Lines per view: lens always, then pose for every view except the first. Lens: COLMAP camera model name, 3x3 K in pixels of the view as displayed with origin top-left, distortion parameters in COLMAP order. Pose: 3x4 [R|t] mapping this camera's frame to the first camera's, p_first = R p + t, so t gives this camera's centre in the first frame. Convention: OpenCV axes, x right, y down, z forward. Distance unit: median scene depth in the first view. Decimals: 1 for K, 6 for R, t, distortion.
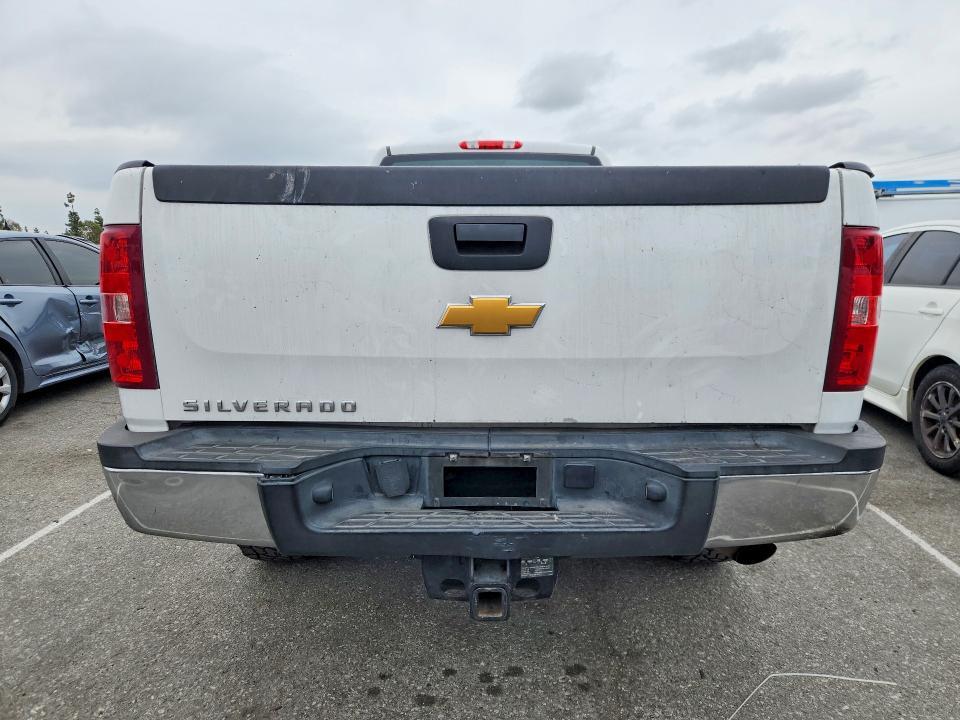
lens RADIAL K [[656.1, 0, 480.0], [0, 656.1, 360.0], [0, 0, 1]] dist [0.056782, -0.045041]
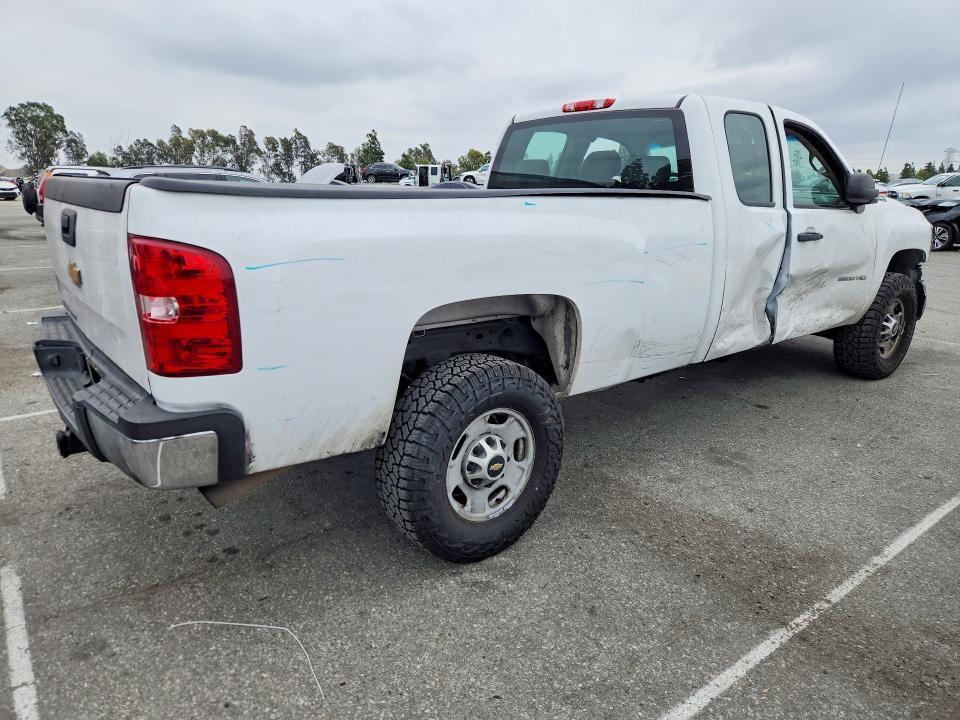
lens RADIAL K [[656.1, 0, 480.0], [0, 656.1, 360.0], [0, 0, 1]] dist [0.056782, -0.045041]
pose [[0.618493, 0.212417, -0.756535, 0.721714], [-0.139752, 0.977156, 0.160110, -0.099942], [0.773263, 0.006700, 0.634050, 0.282356]]
